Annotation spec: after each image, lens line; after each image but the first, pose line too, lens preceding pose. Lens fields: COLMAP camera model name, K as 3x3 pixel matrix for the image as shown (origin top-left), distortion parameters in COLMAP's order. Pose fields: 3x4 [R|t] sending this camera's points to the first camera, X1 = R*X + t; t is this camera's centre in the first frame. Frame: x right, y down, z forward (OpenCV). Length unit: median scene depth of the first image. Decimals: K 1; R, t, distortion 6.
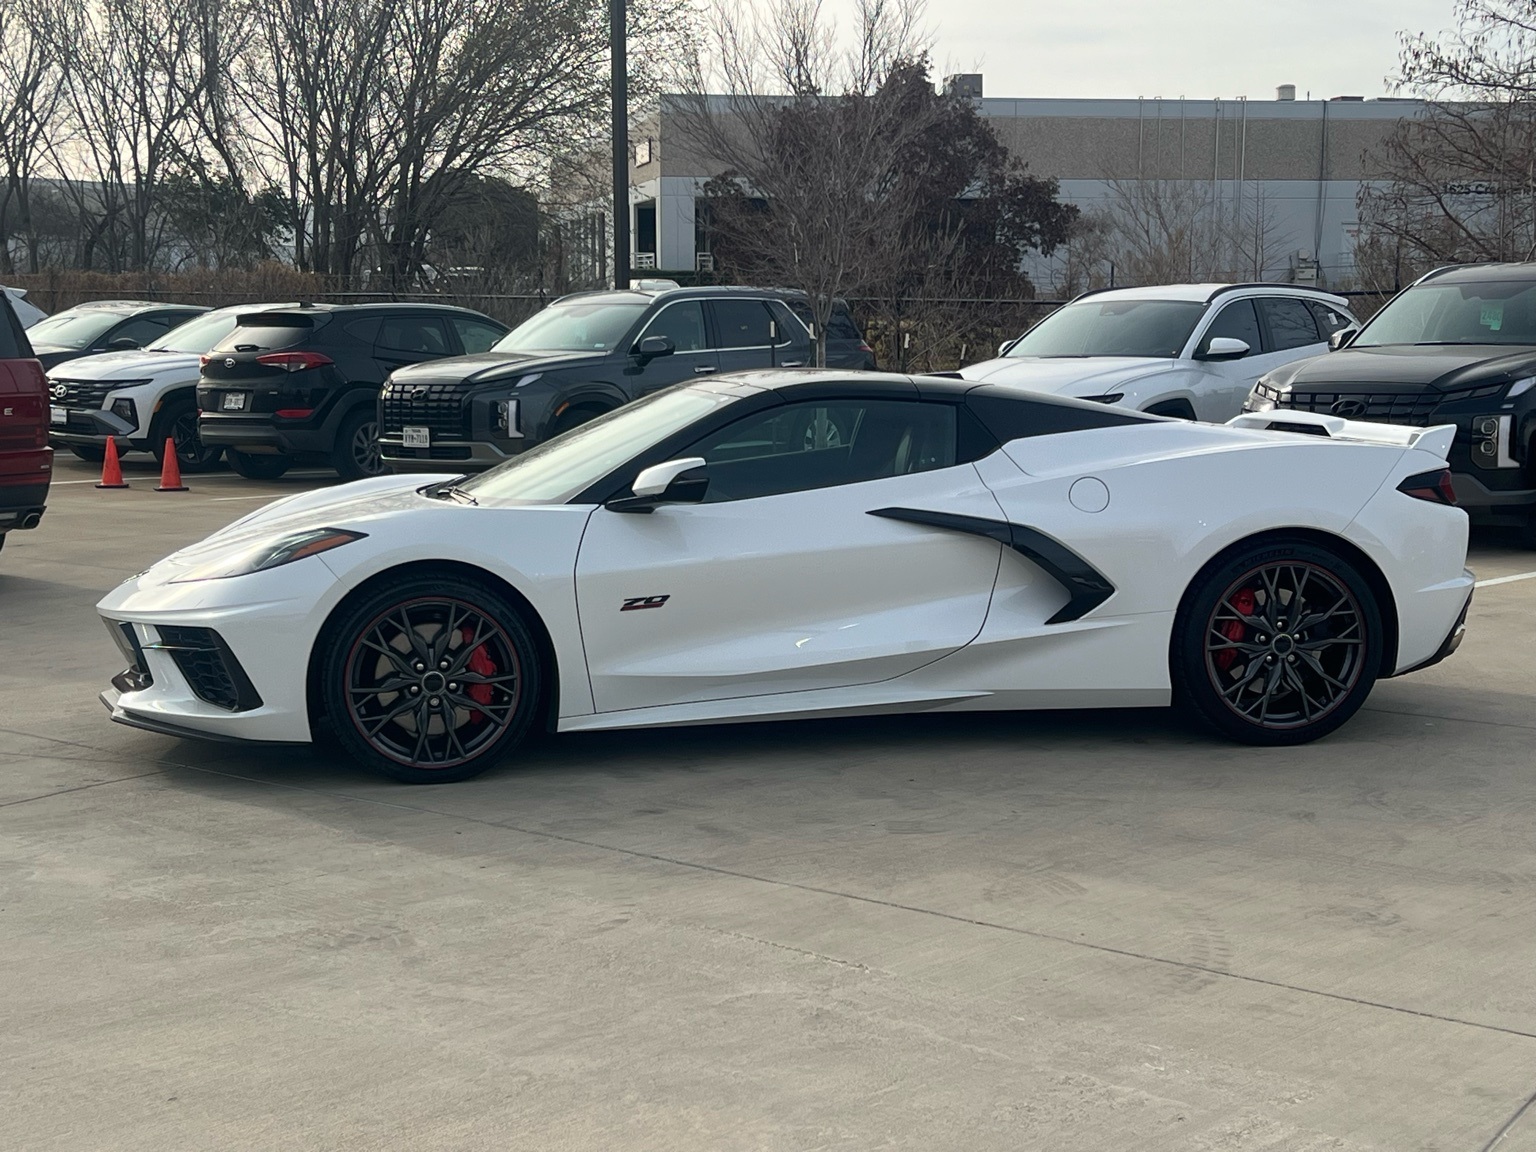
lens RADIAL K [[2351.4, 0, 758.8], [0, 2351.4, 583.9], [0, 0, 1]] dist [0.240055, -0.892430]
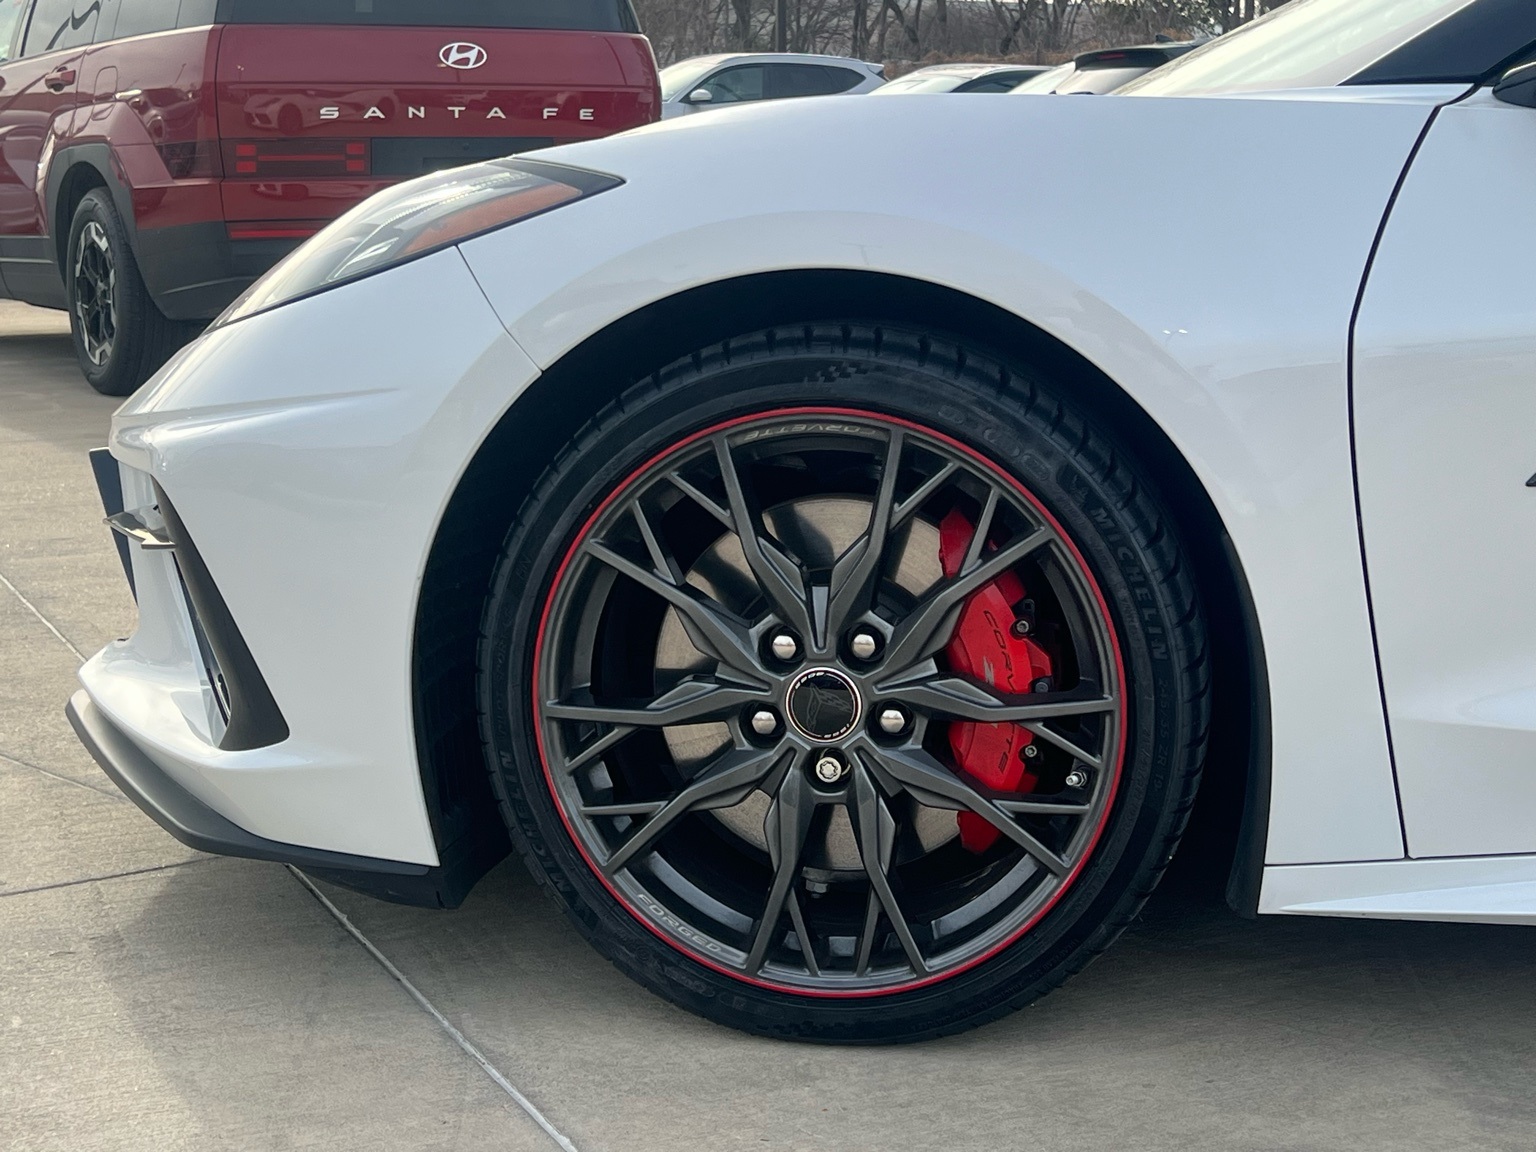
lens RADIAL K [[2351.4, 0, 758.8], [0, 2351.4, 583.9], [0, 0, 1]] dist [0.240055, -0.892430]
pose [[0.923986, 0.065440, -0.376787, -0.035272], [-0.039218, 0.996270, 0.076858, 0.004959], [0.380411, -0.056239, 0.923106, 0.687485]]
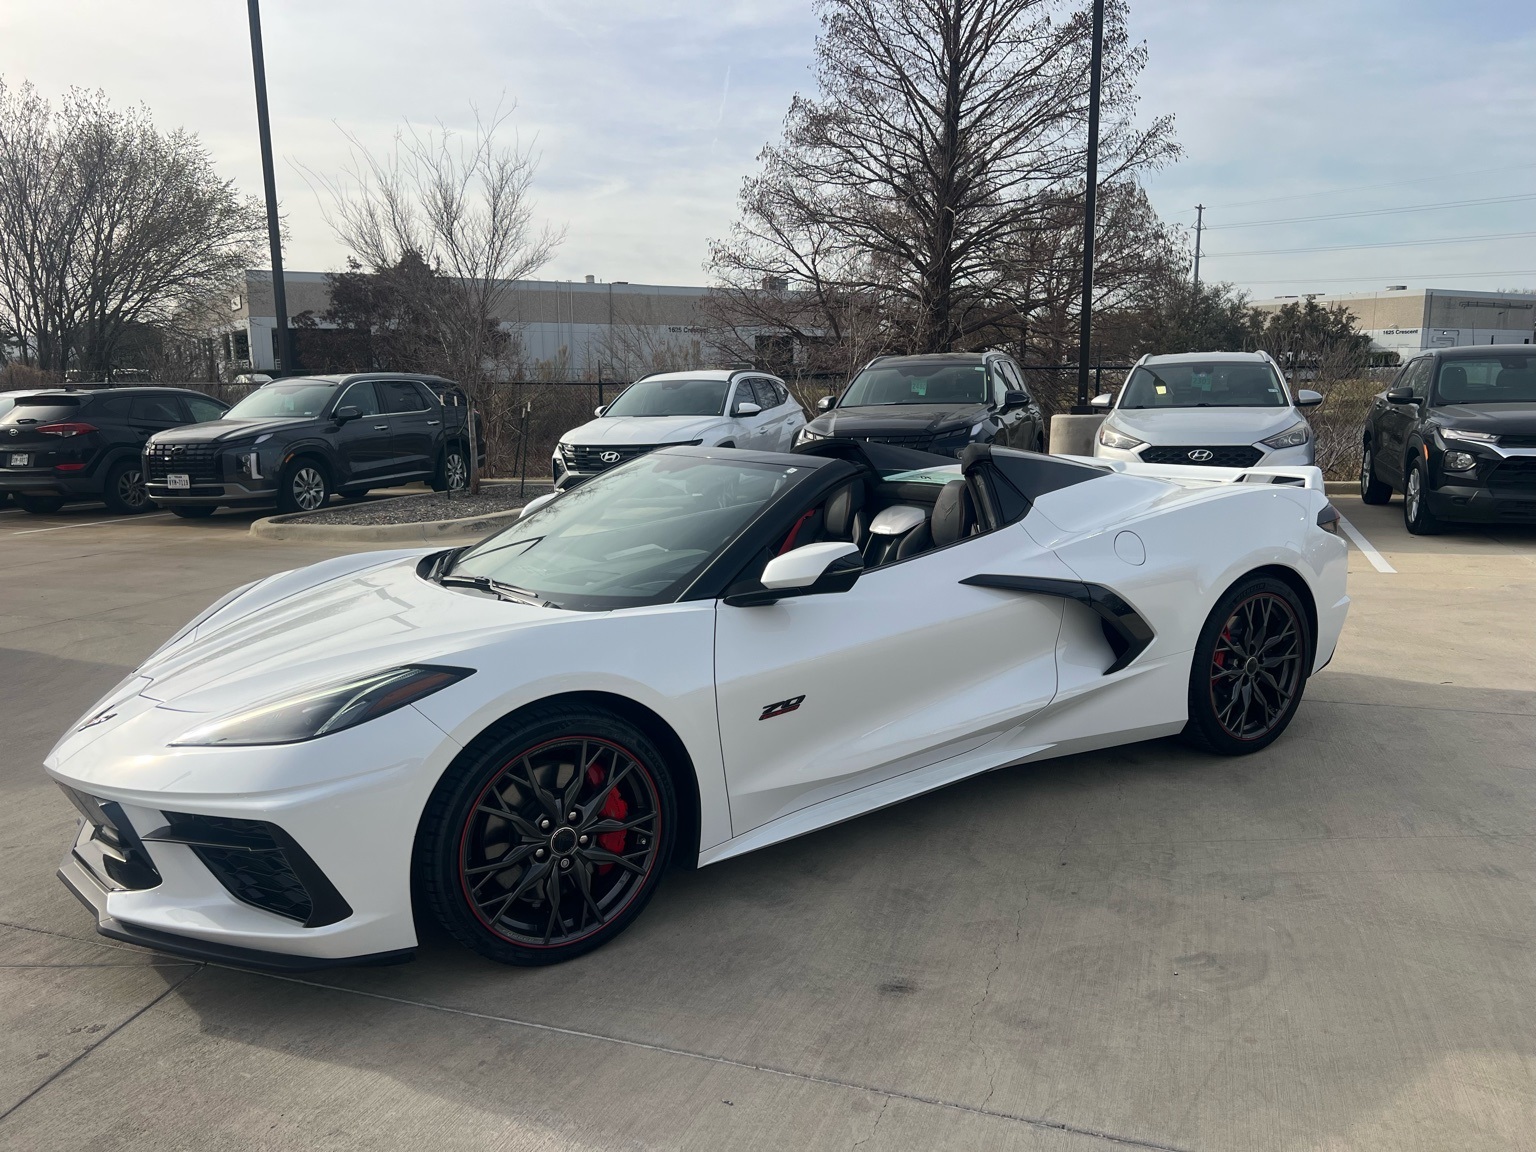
lens RADIAL K [[1146.3, 0, 760.3], [0, 1146.3, 571.9], [0, 0, 1]] dist [0.075776, -0.108658]
pose [[0.928026, -0.072254, 0.365442, -0.199780], [0.056953, 0.996996, 0.052493, -0.062629], [-0.368137, -0.027902, 0.929353, 0.574294]]
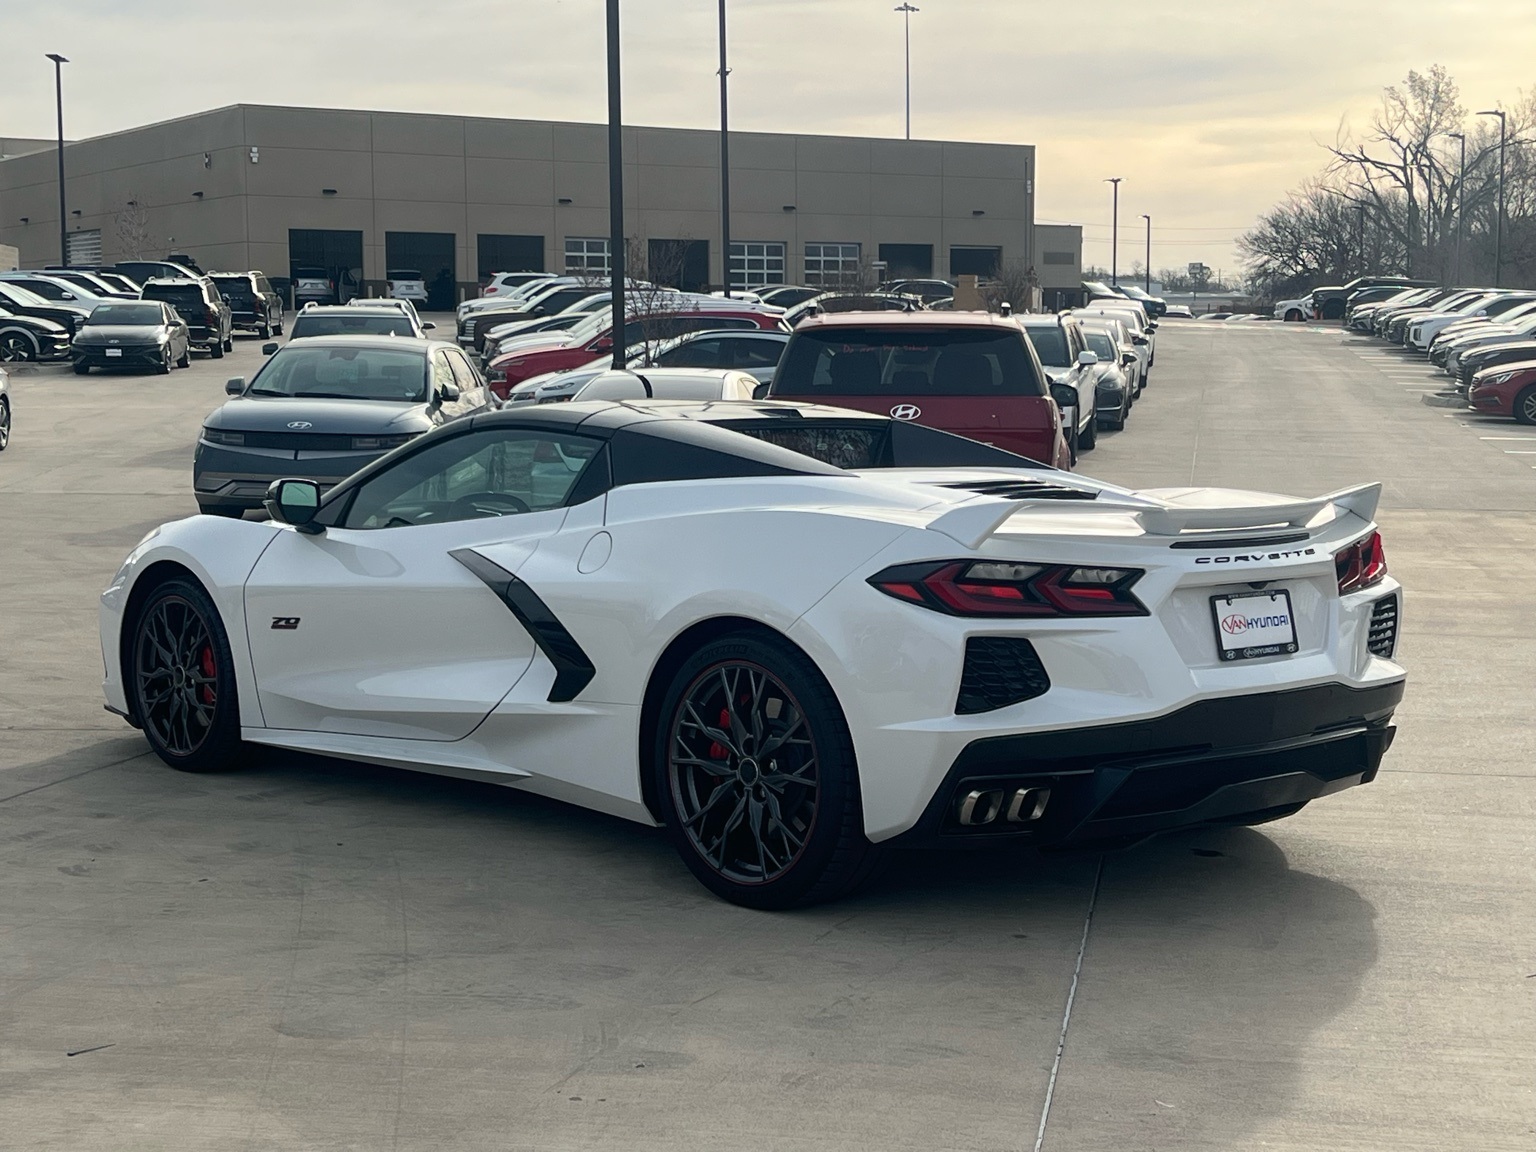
lens RADIAL K [[2351.4, 0, 758.8], [0, 2351.4, 583.9], [0, 0, 1]] dist [0.240055, -0.892430]
pose [[0.520212, 0.083212, -0.849974, 0.857207], [-0.103230, 0.994071, 0.034139, -0.060072], [0.847775, 0.069984, 0.525718, 0.609299]]
